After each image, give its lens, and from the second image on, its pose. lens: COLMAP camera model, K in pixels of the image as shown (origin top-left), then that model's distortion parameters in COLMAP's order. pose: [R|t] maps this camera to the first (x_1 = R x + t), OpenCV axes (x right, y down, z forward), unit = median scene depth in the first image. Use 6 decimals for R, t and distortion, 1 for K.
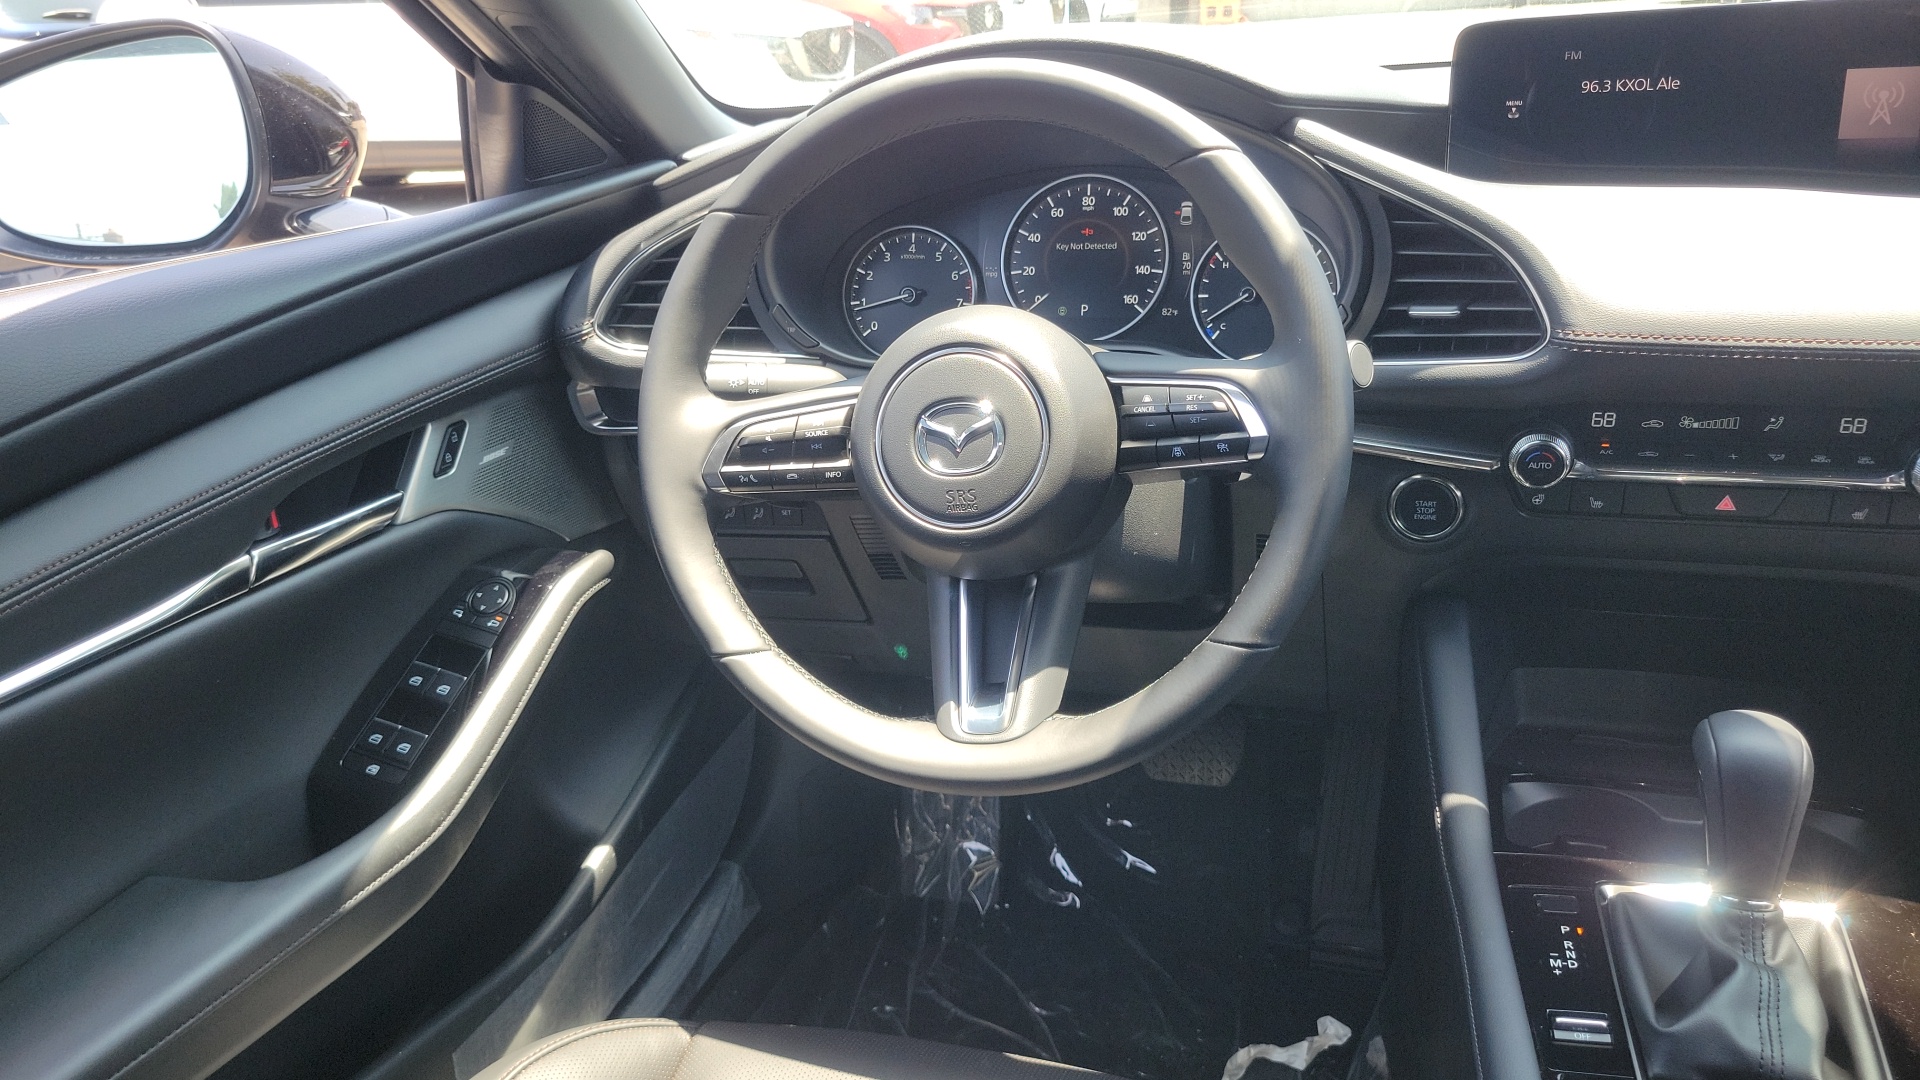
lens RADIAL K [[1479.0, 0, 928.0], [0, 1479.0, 521.6], [0, 0, 1]] dist [0.024136, -0.017928]
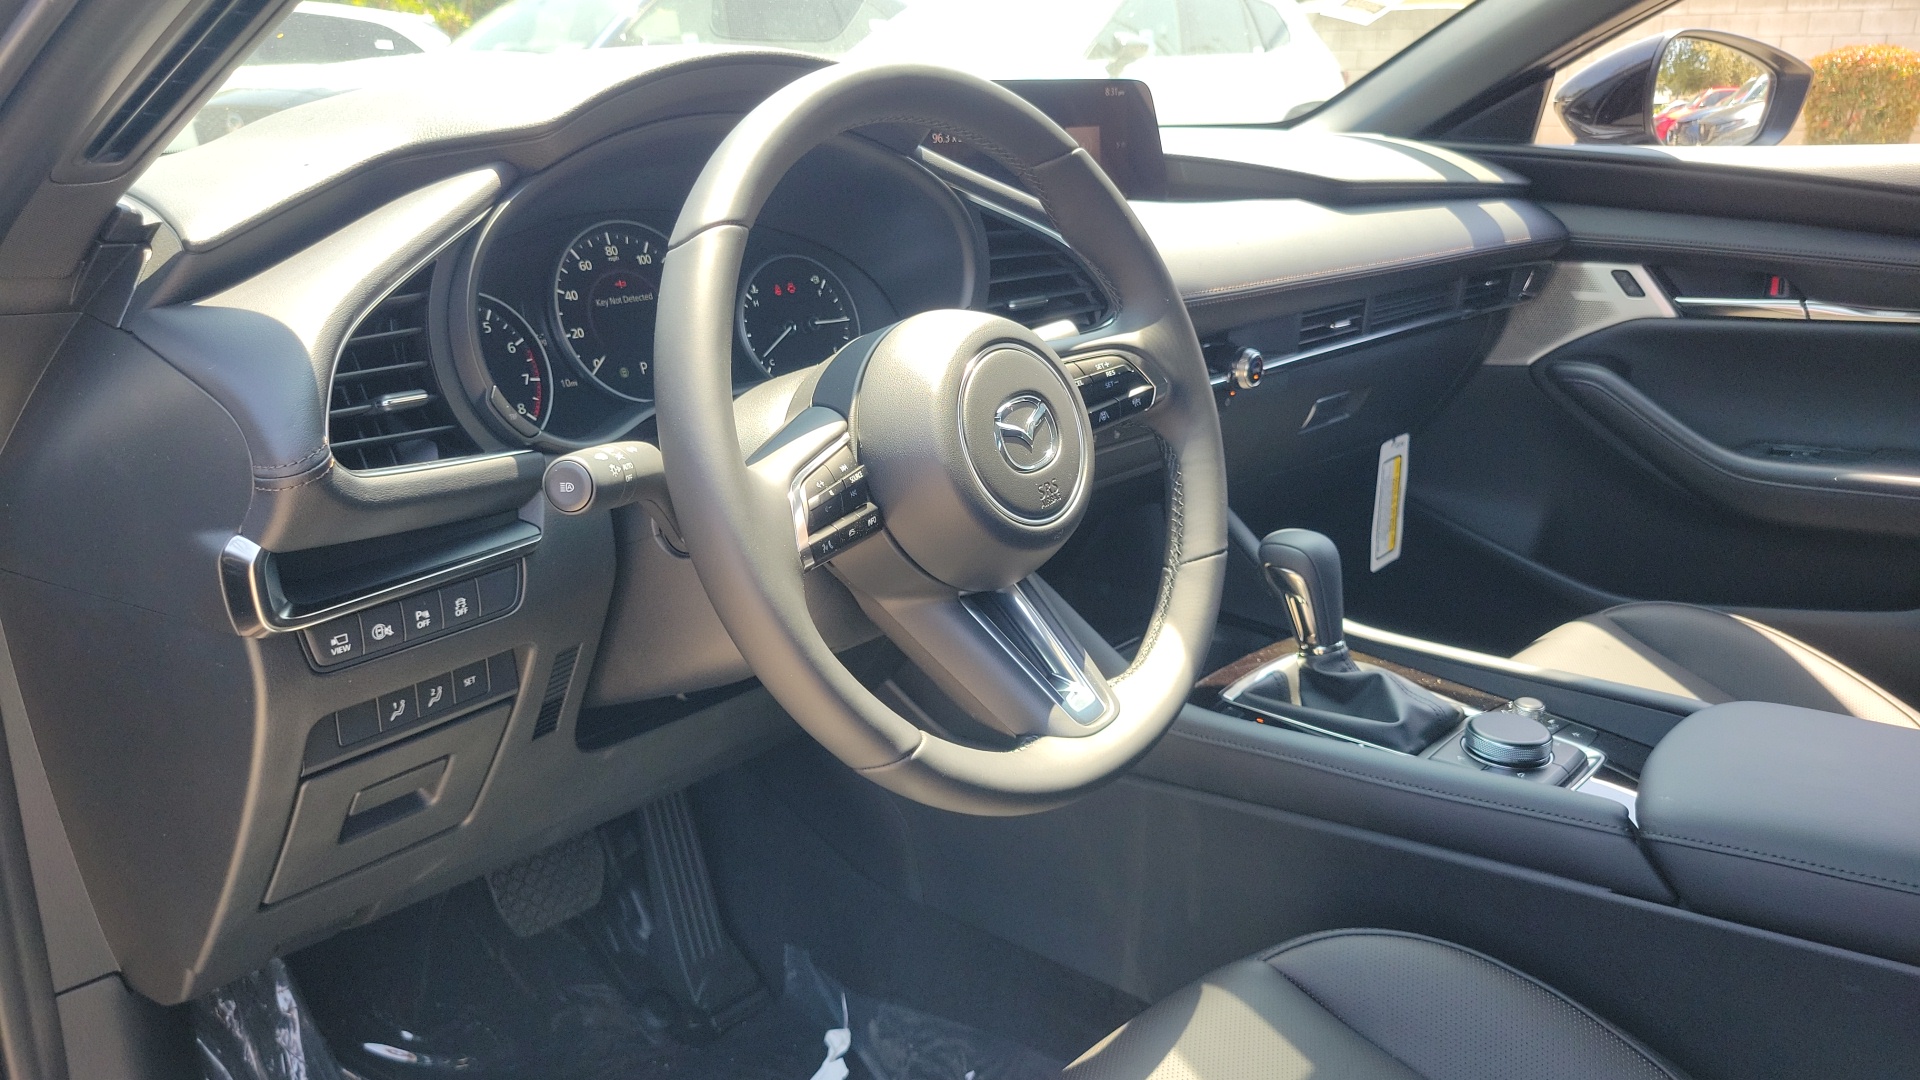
lens RADIAL K [[1479.0, 0, 953.1], [0, 1479.0, 531.4], [0, 0, 1]] dist [0.024136, -0.017928]
pose [[0.382412, -0.196134, 0.902935, -0.763160], [0.298100, 0.951146, 0.080355, -0.074852], [-0.874584, 0.238436, 0.422198, 0.553630]]
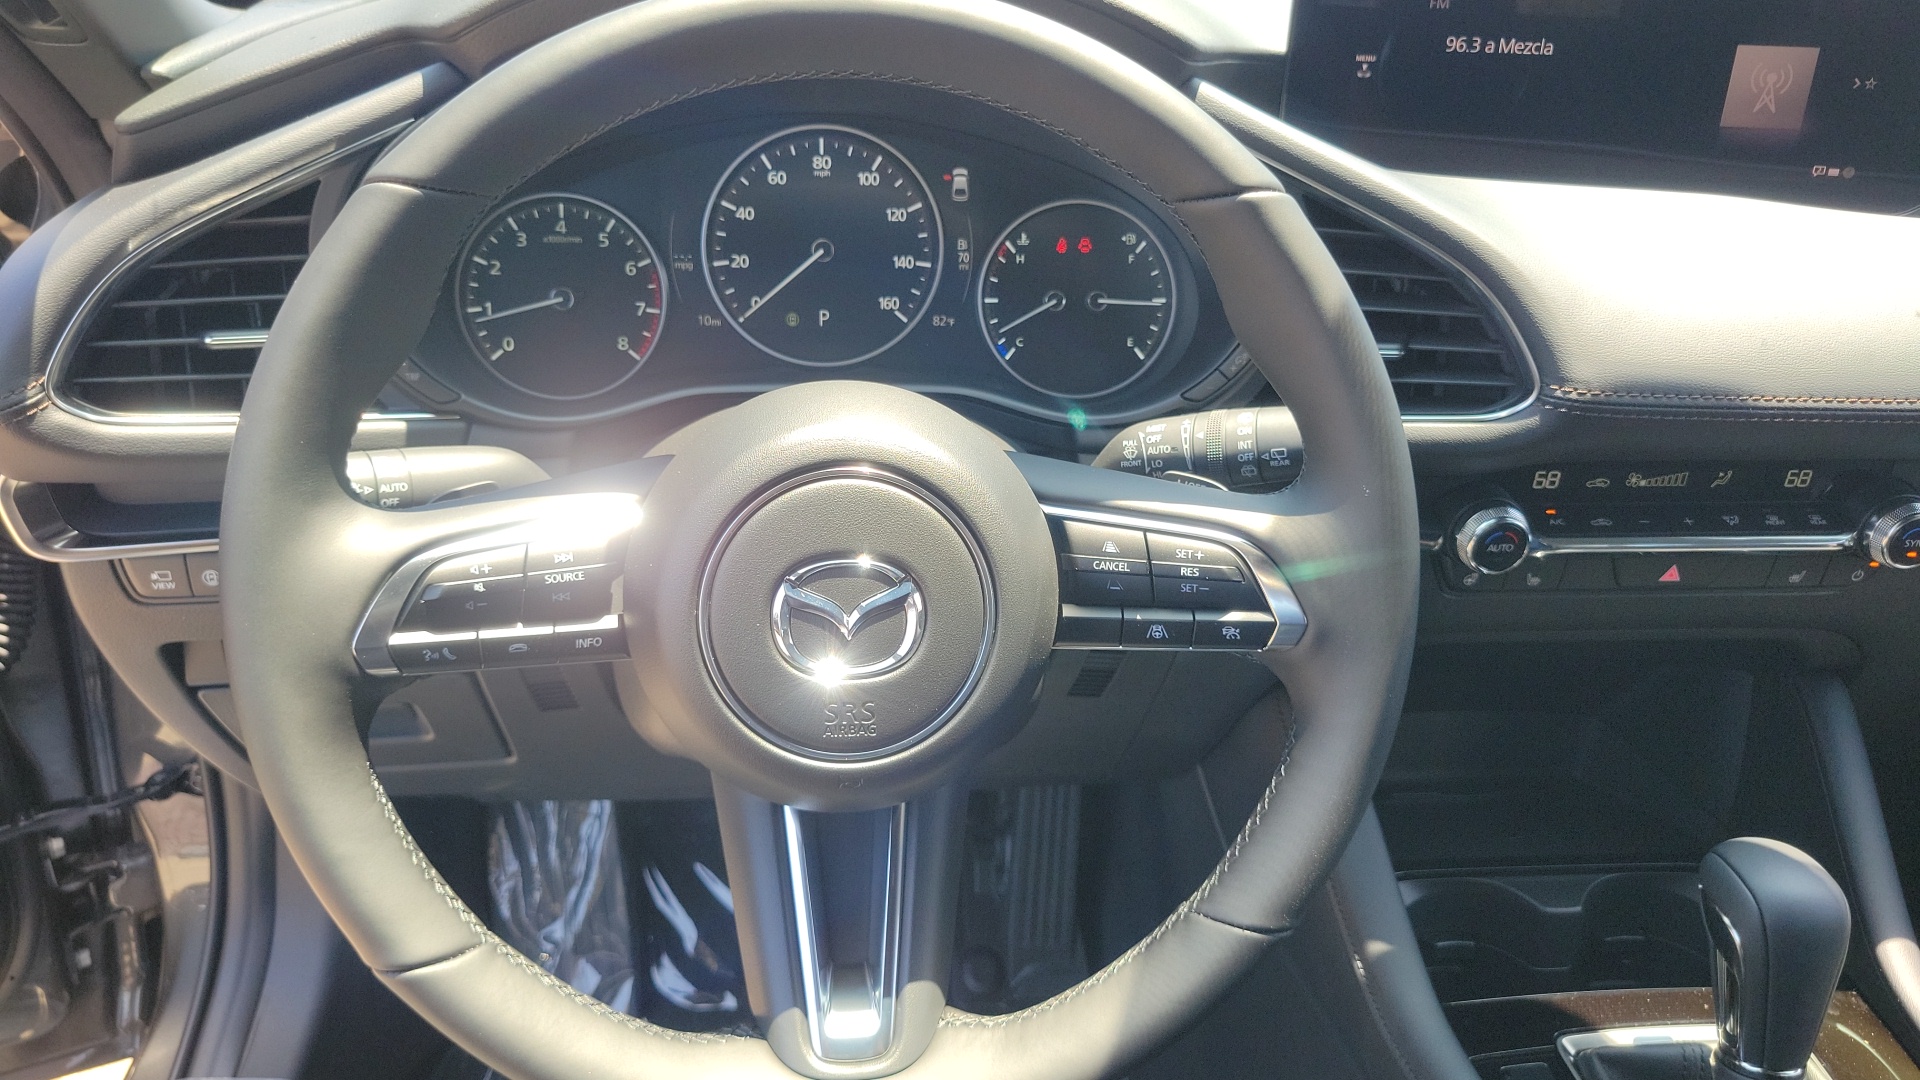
lens RADIAL K [[1479.0, 0, 960.3], [0, 1479.0, 544.2], [0, 0, 1]] dist [0.024136, -0.017928]
pose [[0.908293, -0.091409, 0.408226, -0.158352], [0.048007, 0.992164, 0.115348, -0.132233], [-0.415571, -0.085172, 0.905564, 0.366623]]
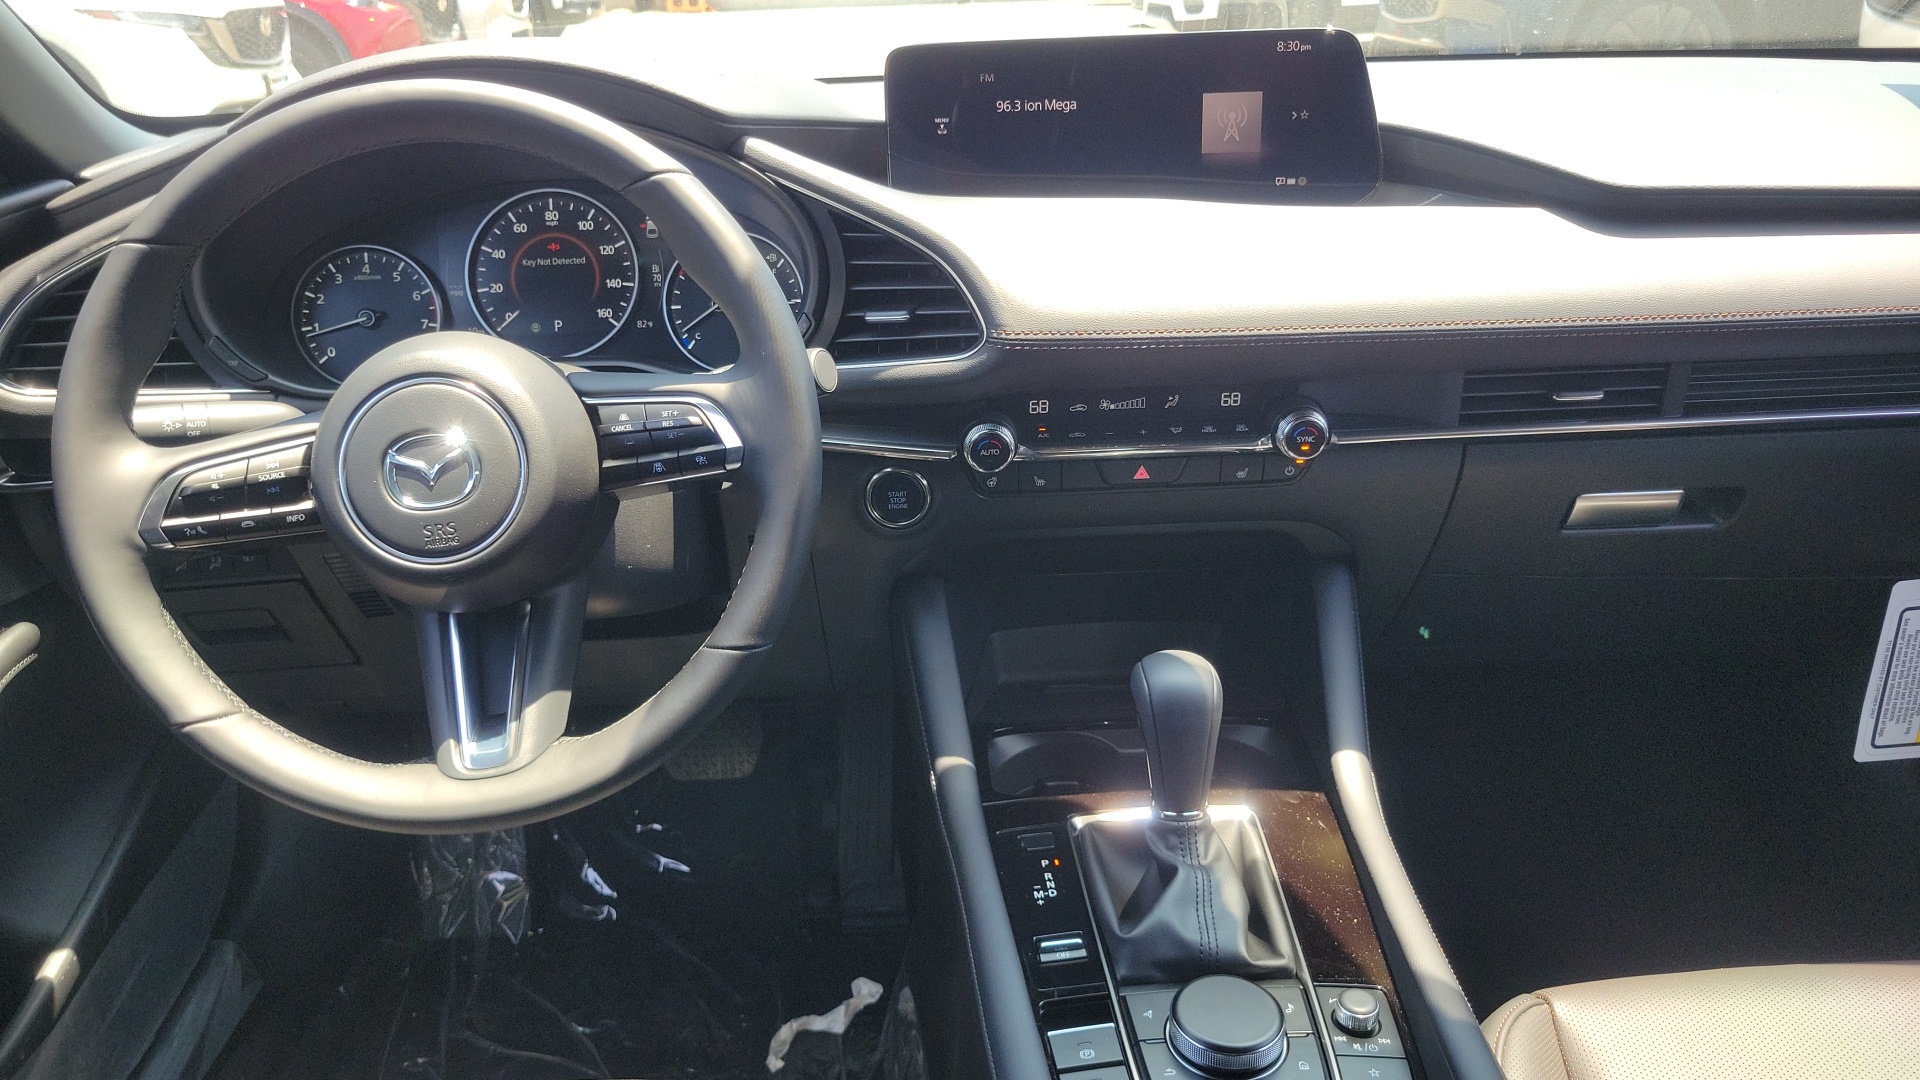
lens RADIAL K [[1479.0, 0, 951.9], [0, 1479.0, 527.6], [0, 0, 1]] dist [0.024136, -0.017928]
pose [[0.938761, -0.093331, 0.331688, 0.012911], [0.089809, 0.995620, 0.025966, -0.011763], [-0.332659, 0.005412, 0.943032, -0.029336]]
